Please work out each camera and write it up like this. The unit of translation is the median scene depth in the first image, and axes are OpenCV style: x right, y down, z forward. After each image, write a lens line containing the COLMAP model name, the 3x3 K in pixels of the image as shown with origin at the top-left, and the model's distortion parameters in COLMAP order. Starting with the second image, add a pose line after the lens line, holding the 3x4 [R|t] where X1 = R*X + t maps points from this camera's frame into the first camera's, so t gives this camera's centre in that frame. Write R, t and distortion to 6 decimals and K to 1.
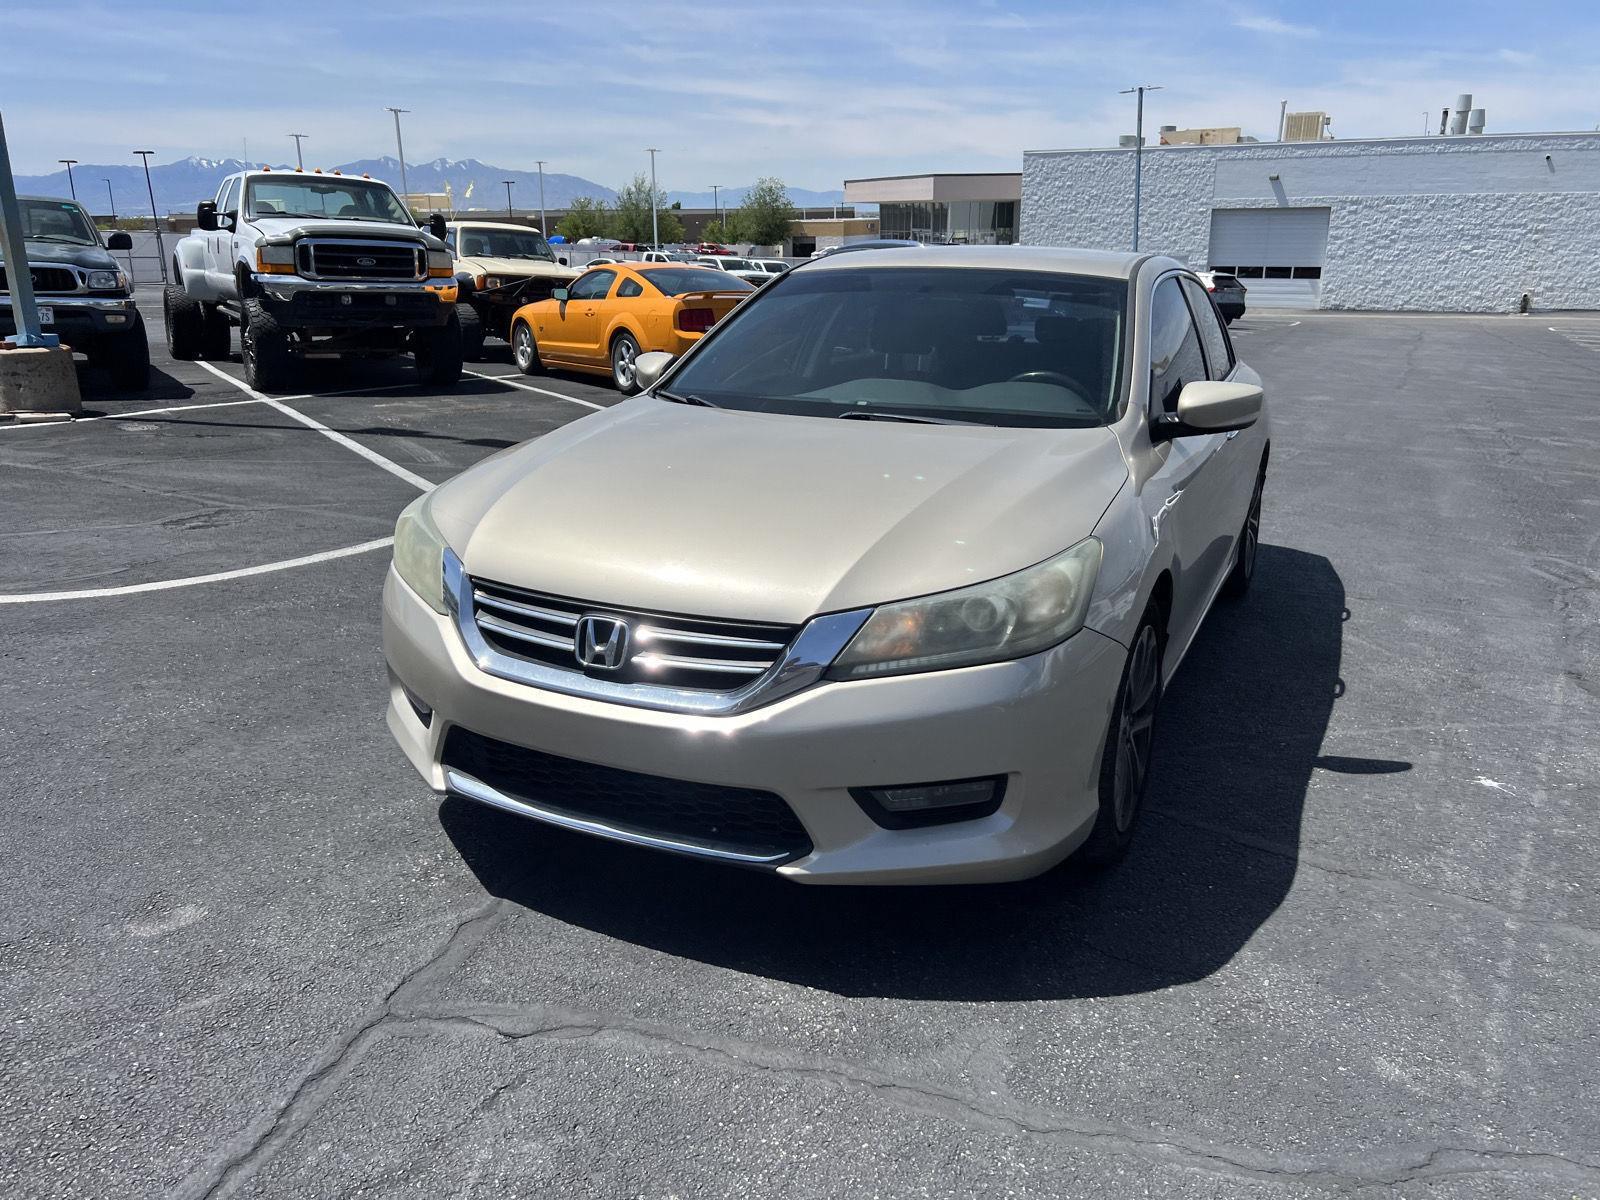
lens RADIAL K [[1215.3, 0, 807.4], [0, 1215.3, 595.6], [0, 0, 1]] dist [0.043000, -0.044438]
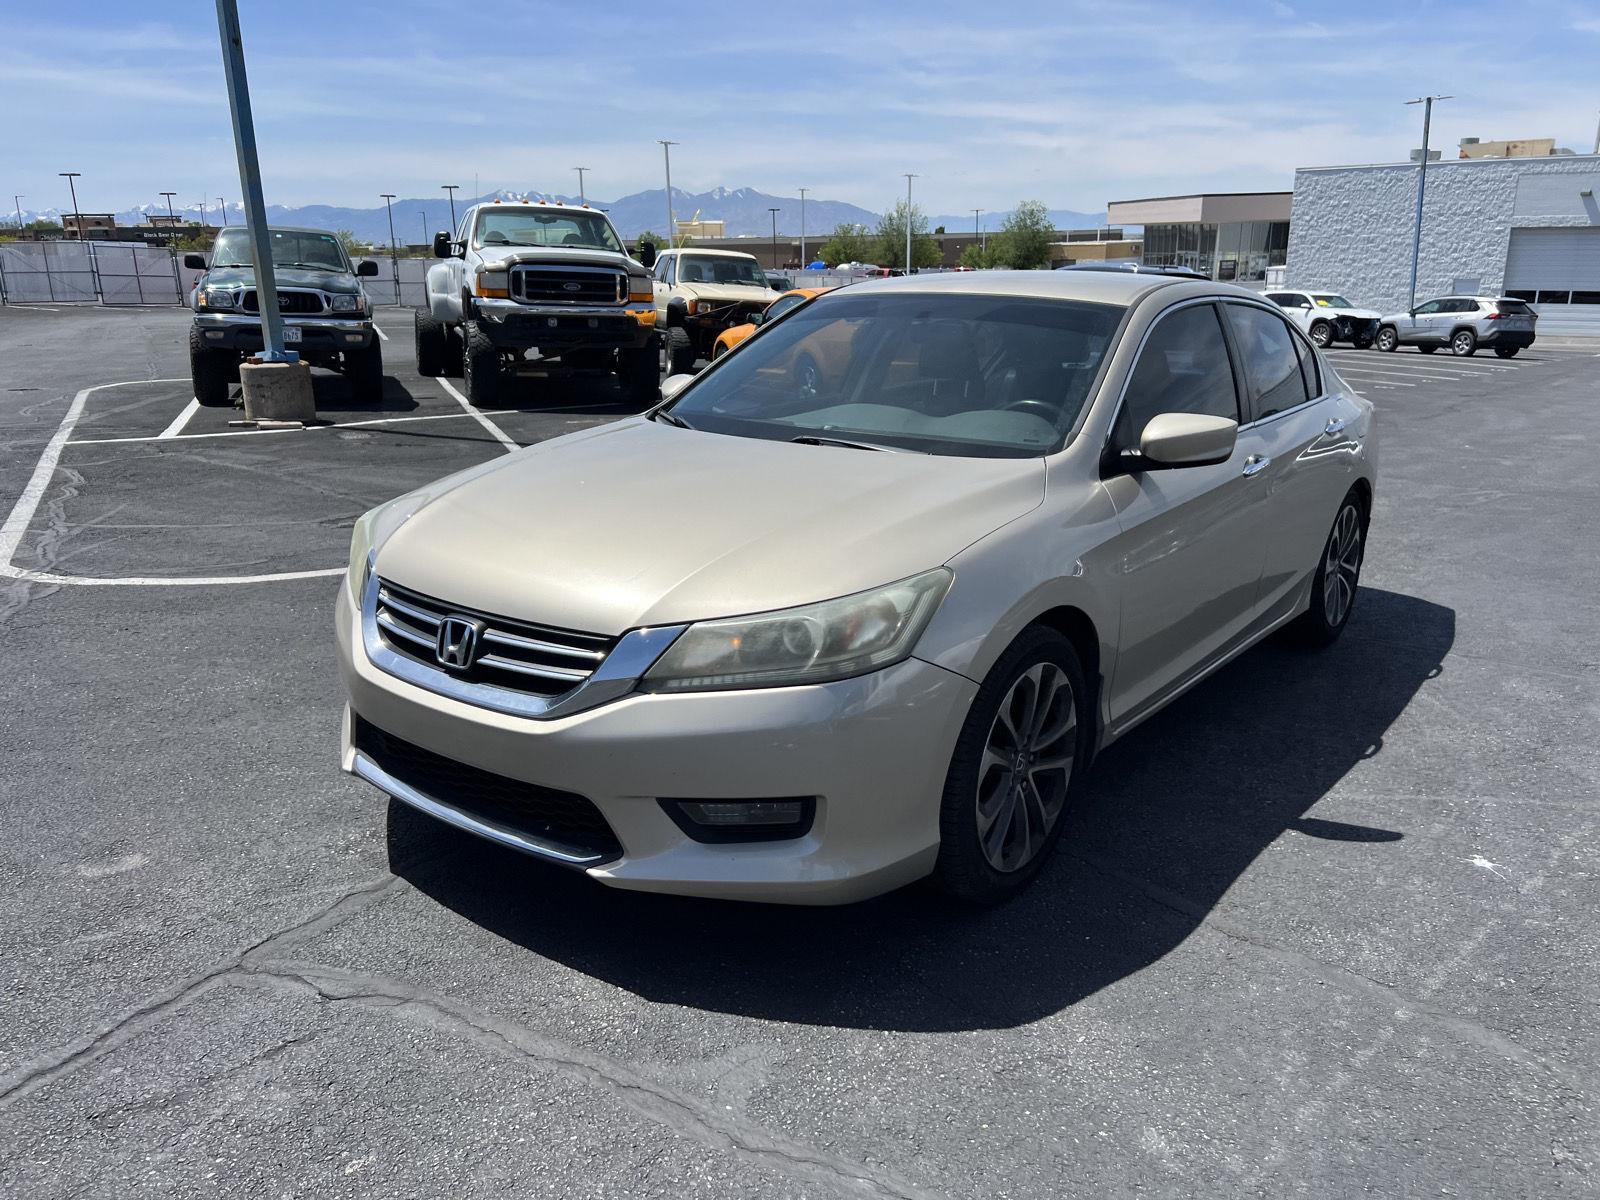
lens RADIAL K [[1215.3, 0, 805.5], [0, 1215.3, 611.5], [0, 0, 1]] dist [0.043000, -0.044438]
pose [[0.977492, 0.054988, -0.203680, 0.310485], [-0.056262, 0.998416, -0.000465, -0.005141], [0.203331, 0.011914, 0.979038, 0.012961]]
